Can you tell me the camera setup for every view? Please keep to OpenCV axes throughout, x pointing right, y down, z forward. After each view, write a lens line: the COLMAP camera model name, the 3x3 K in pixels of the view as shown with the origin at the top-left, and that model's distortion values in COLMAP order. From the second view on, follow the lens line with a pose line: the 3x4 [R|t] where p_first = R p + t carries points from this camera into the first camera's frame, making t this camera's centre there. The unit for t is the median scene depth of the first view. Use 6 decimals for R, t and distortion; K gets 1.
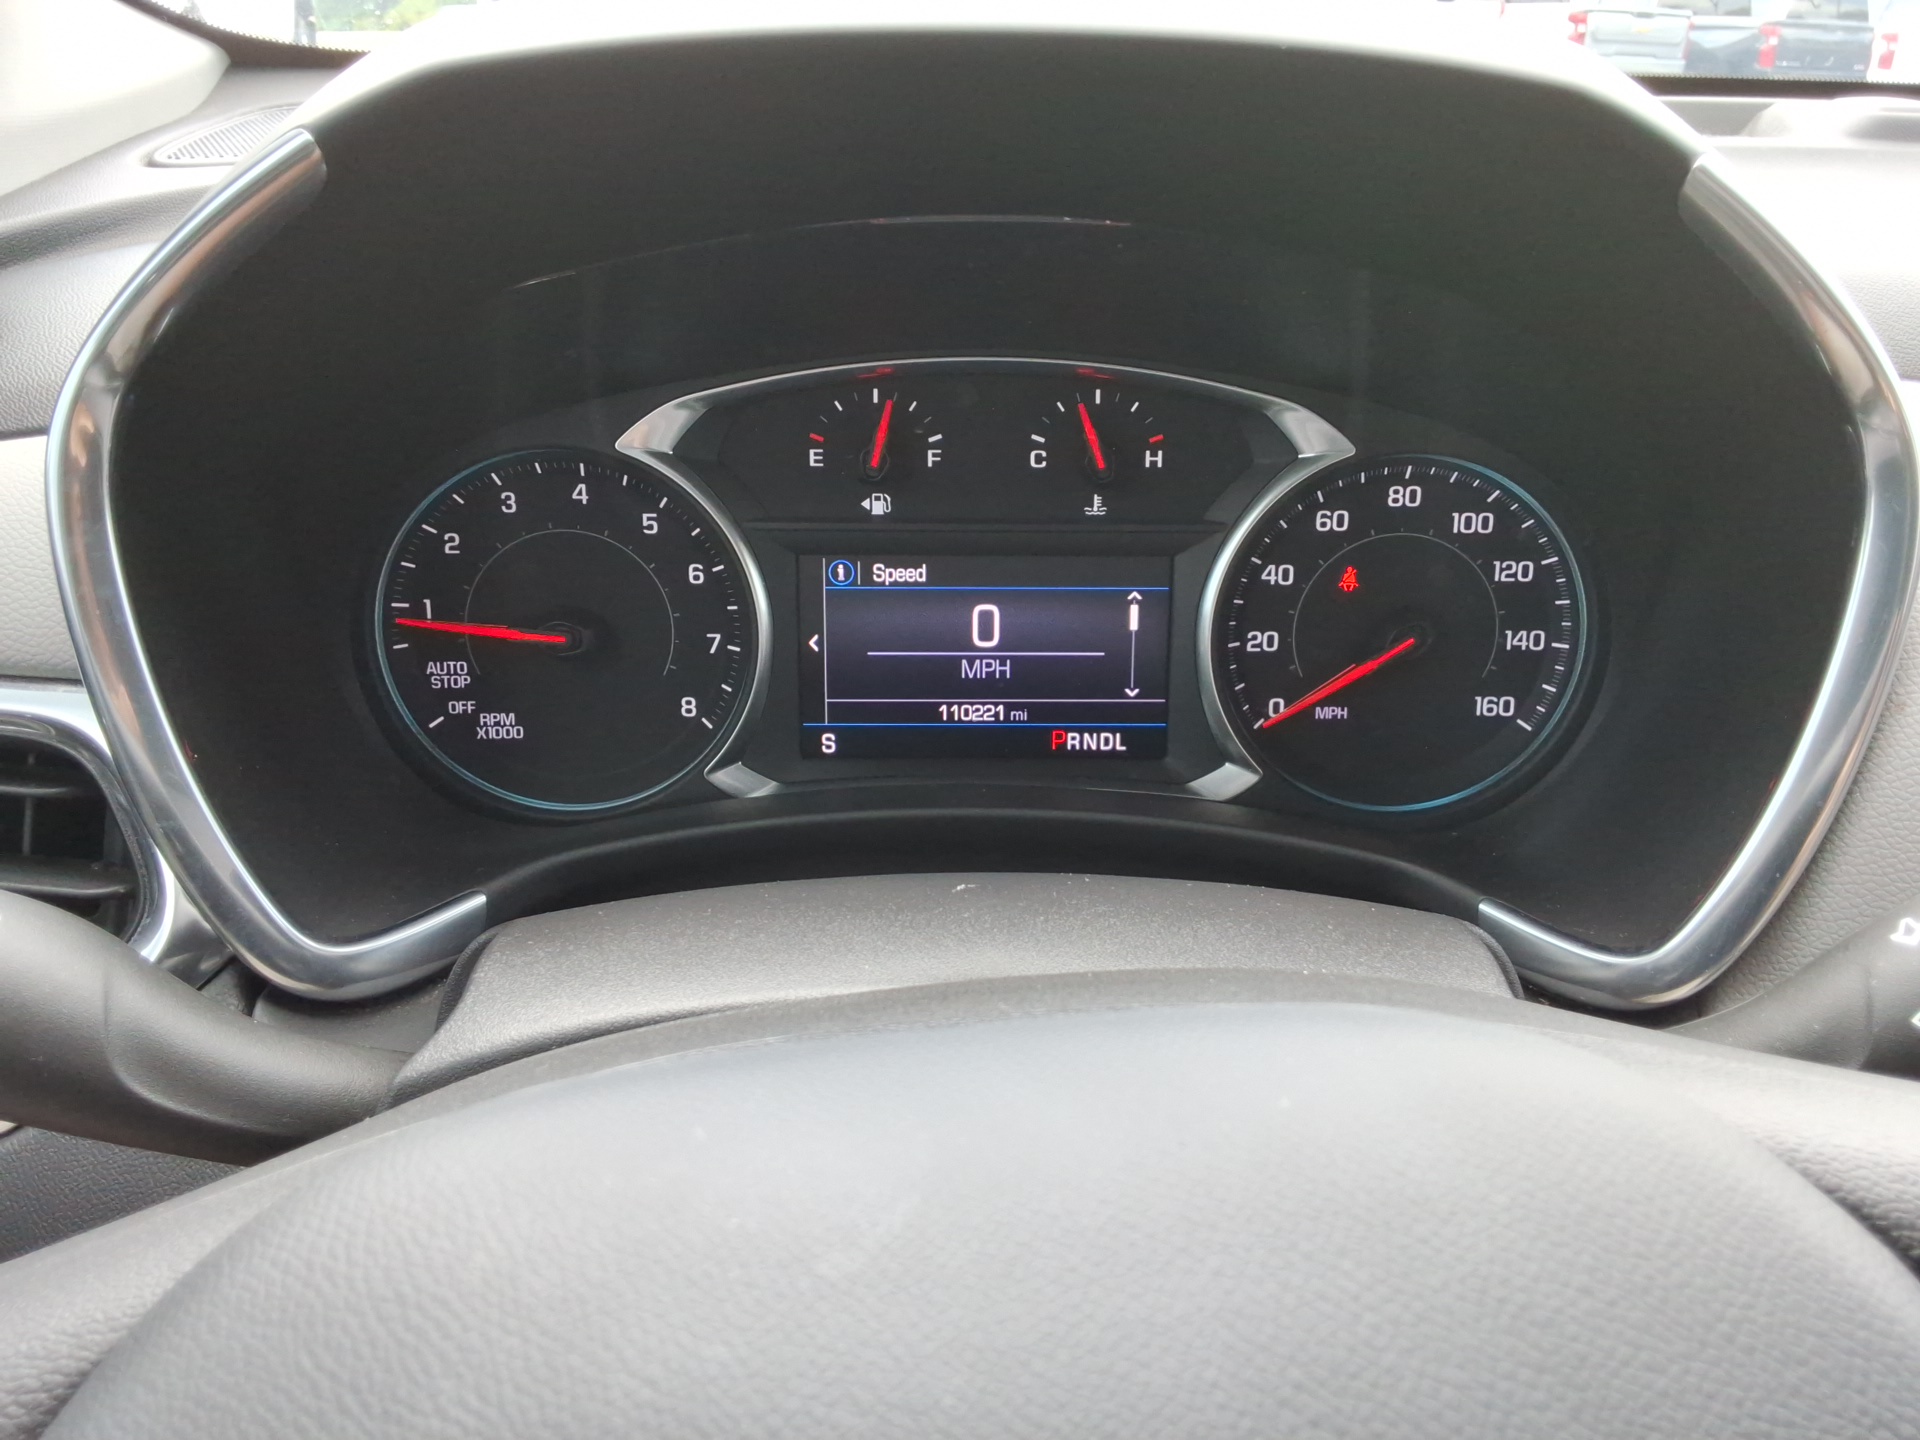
lens RADIAL K [[1566.0, 0, 968.2], [0, 1566.0, 697.2], [0, 0, 1]] dist [0.143901, -0.233411]
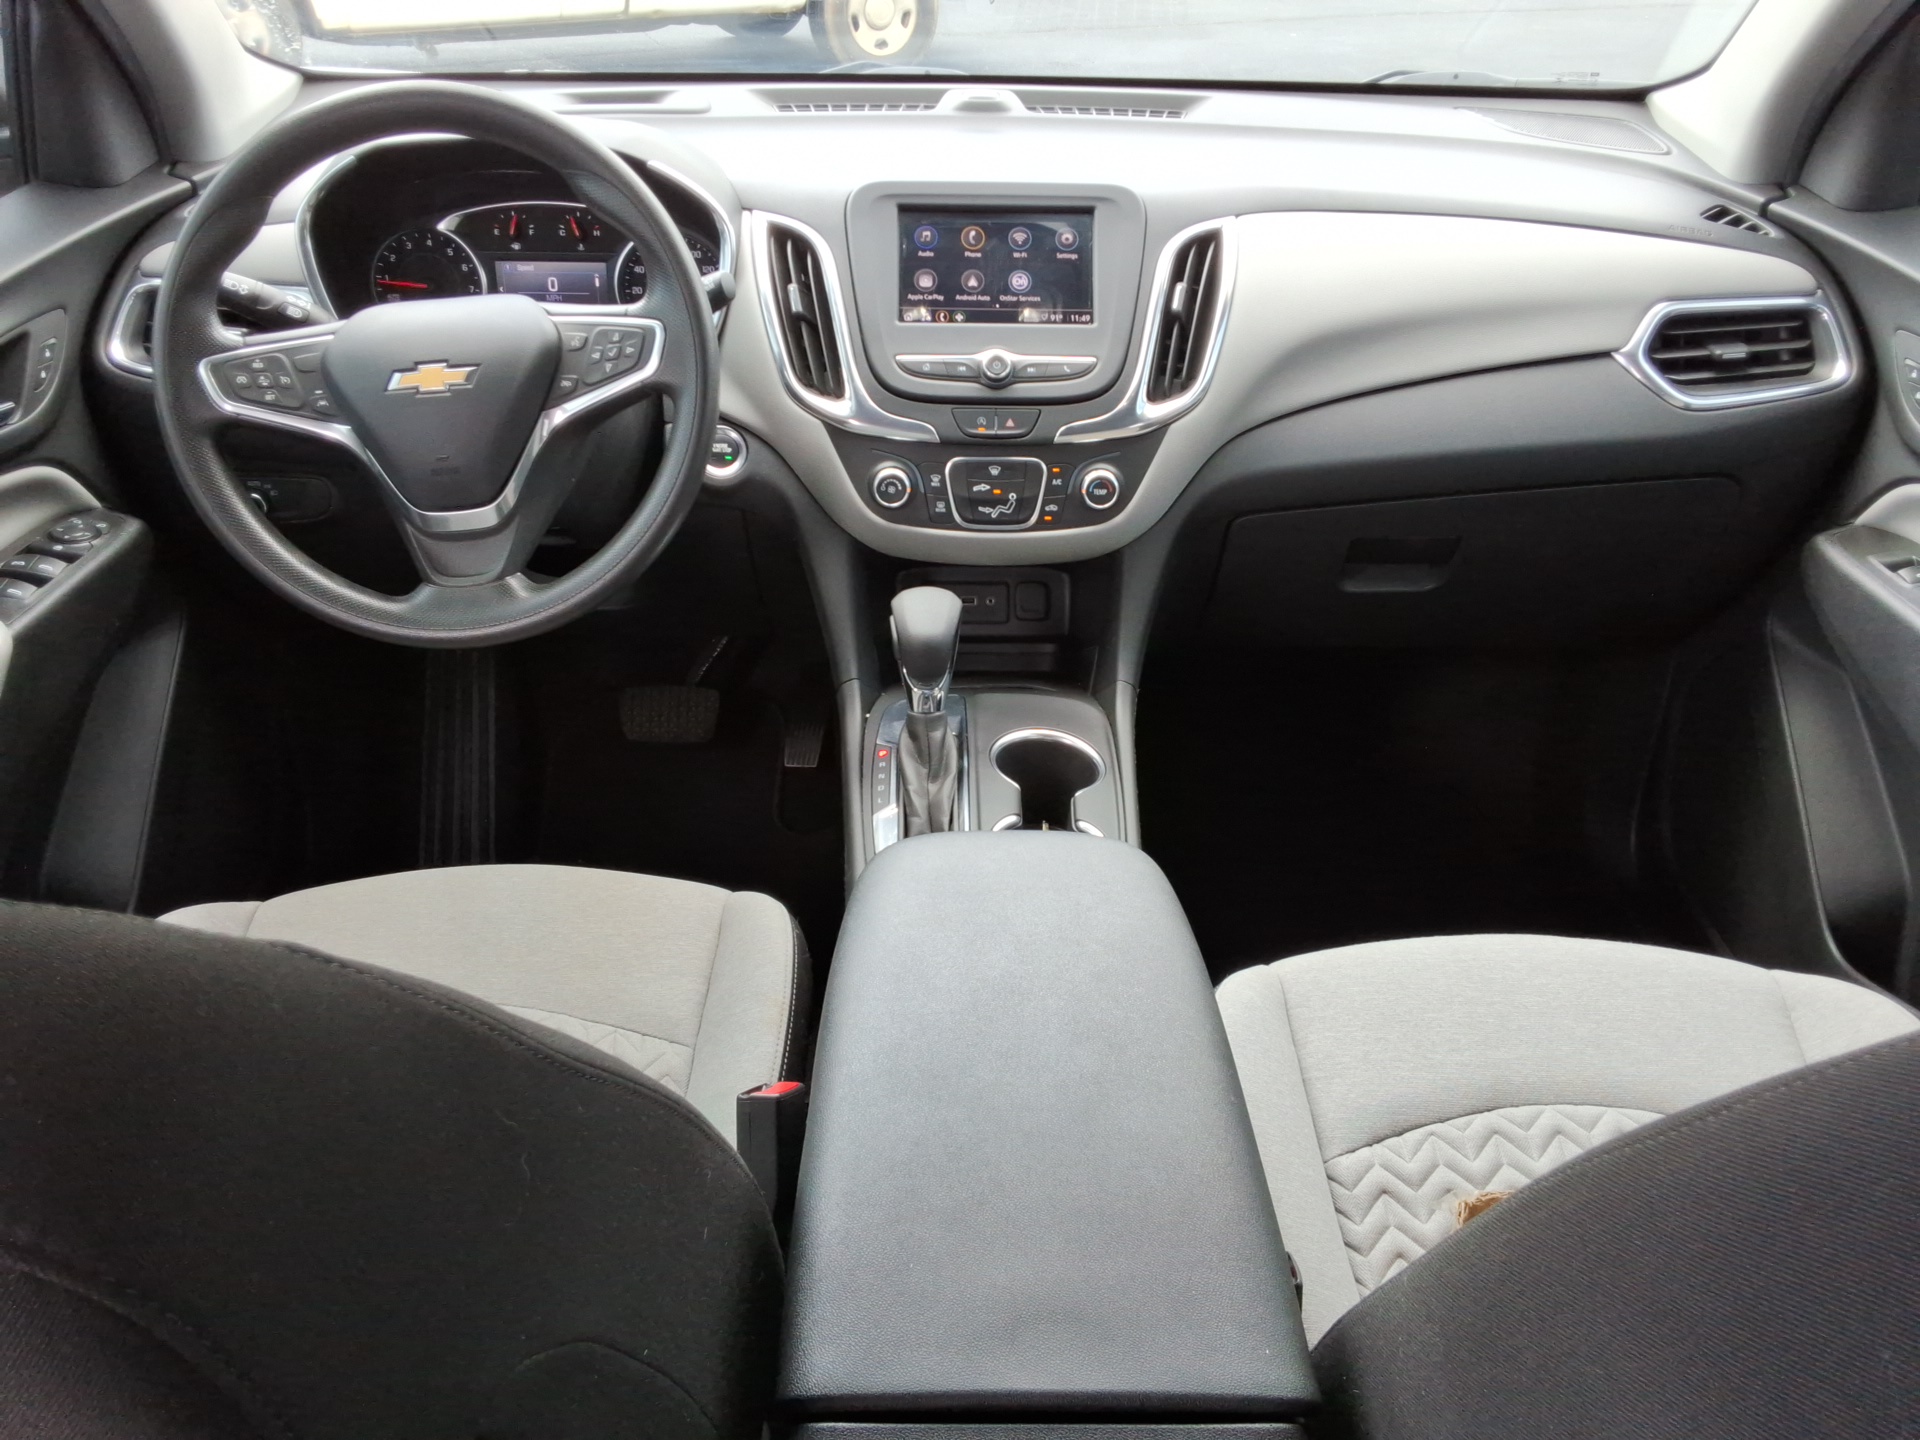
lens RADIAL K [[1542.7, 0, 975.5], [0, 1542.7, 701.2], [0, 0, 1]] dist [0.124504, -0.194062]
pose [[0.999999, -0.000963, -0.001165, 0.928947], [0.001084, 0.994141, 0.108086, 0.485500], [0.001055, -0.108087, 0.994141, -2.453562]]
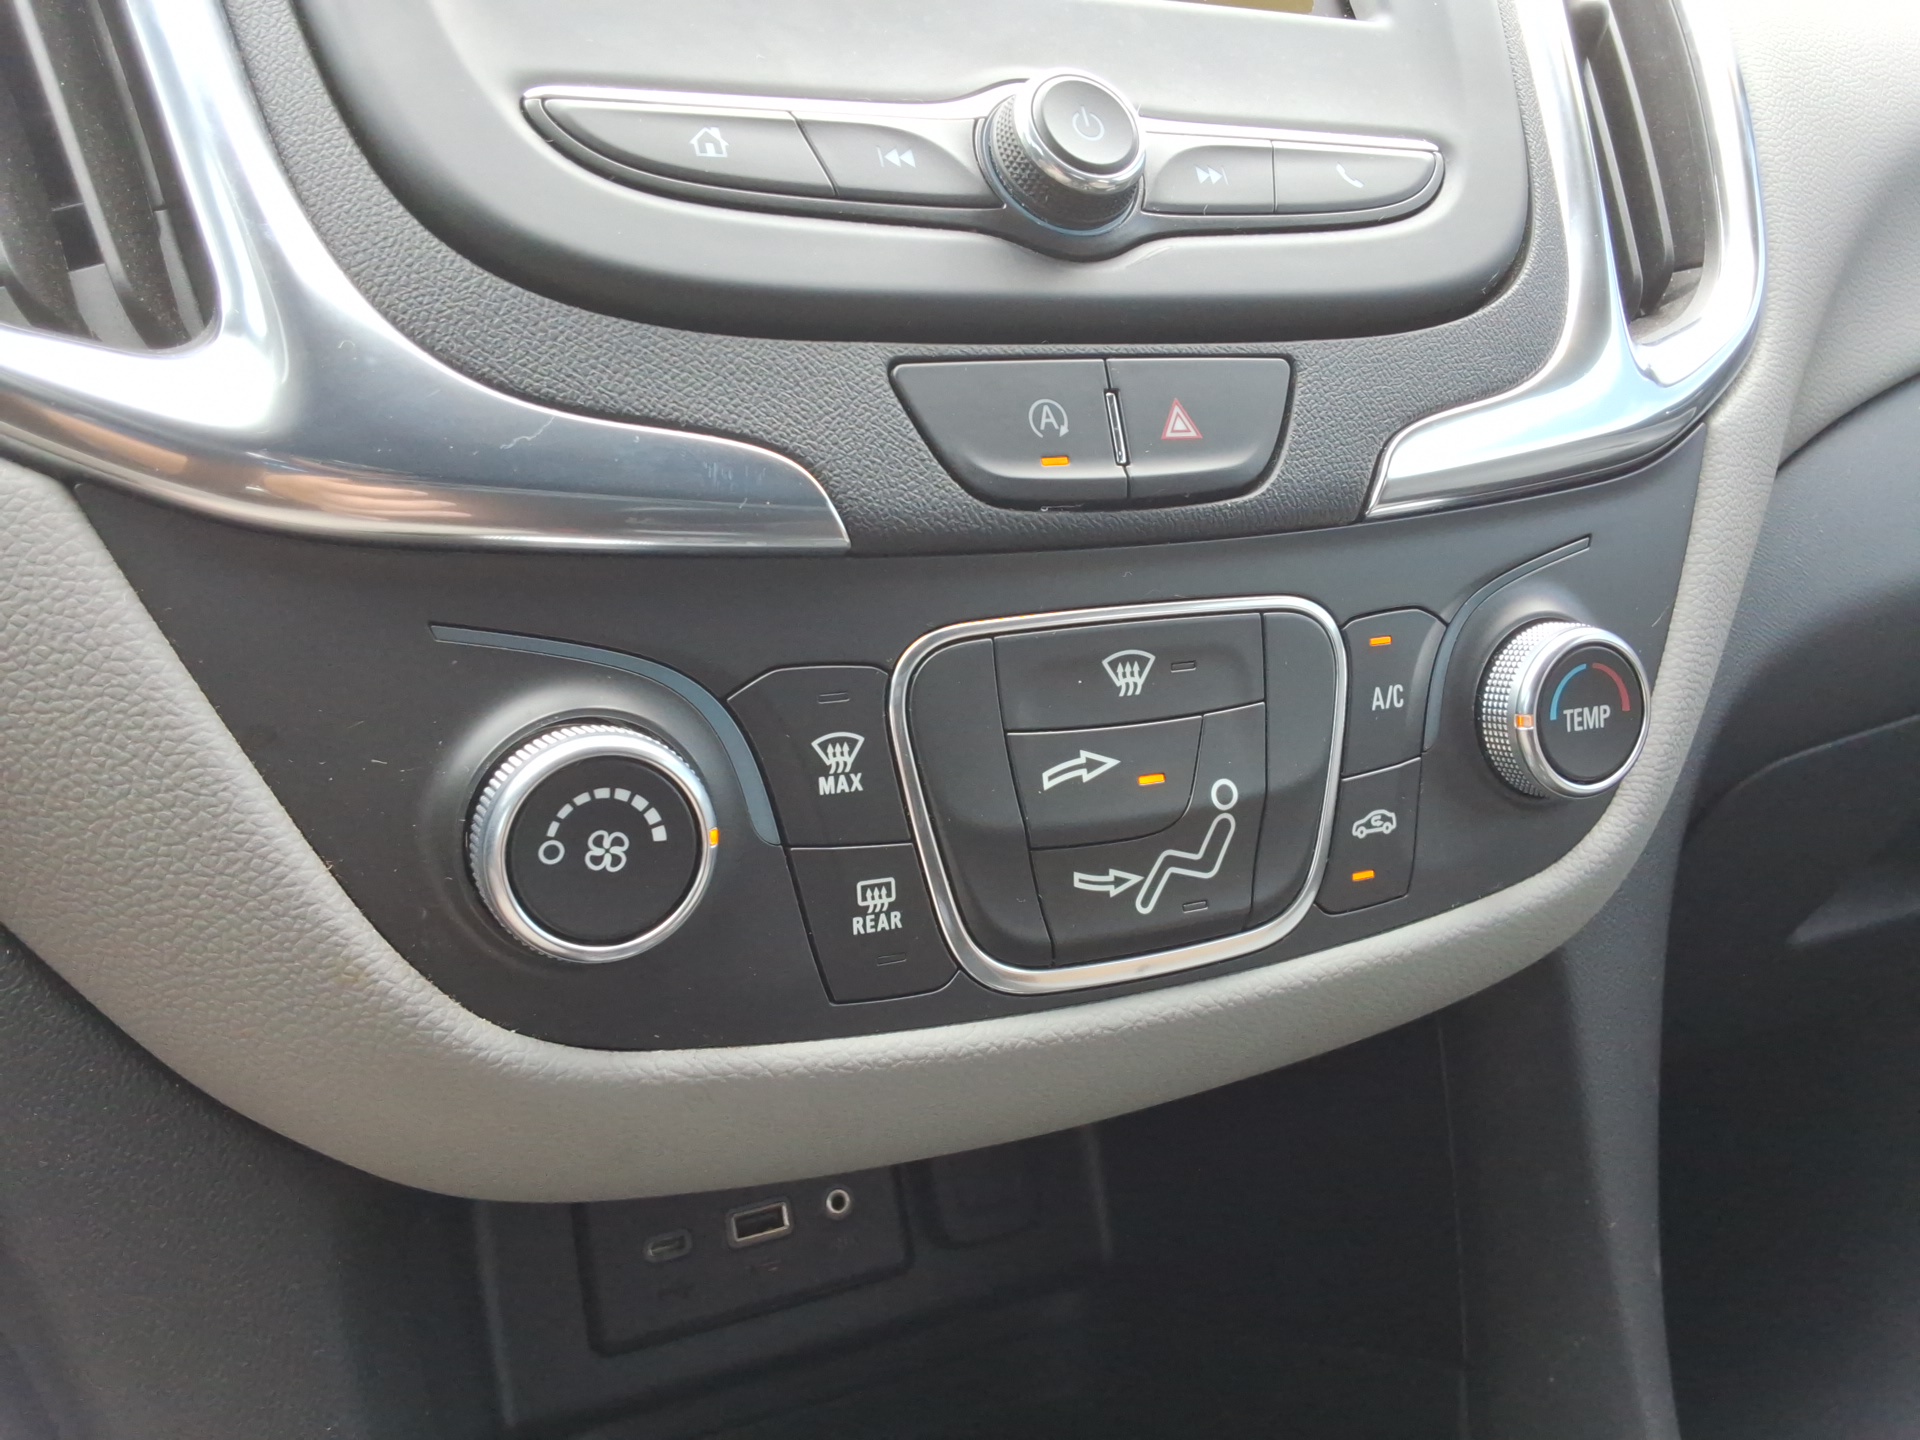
lens RADIAL K [[1566.0, 0, 968.2], [0, 1566.0, 697.2], [0, 0, 1]] dist [0.143901, -0.233411]
pose [[0.910850, -0.112157, 0.397206, 0.667454], [0.144459, 0.988130, -0.052252, 0.392706], [-0.386631, 0.104974, 0.916241, 0.153160]]
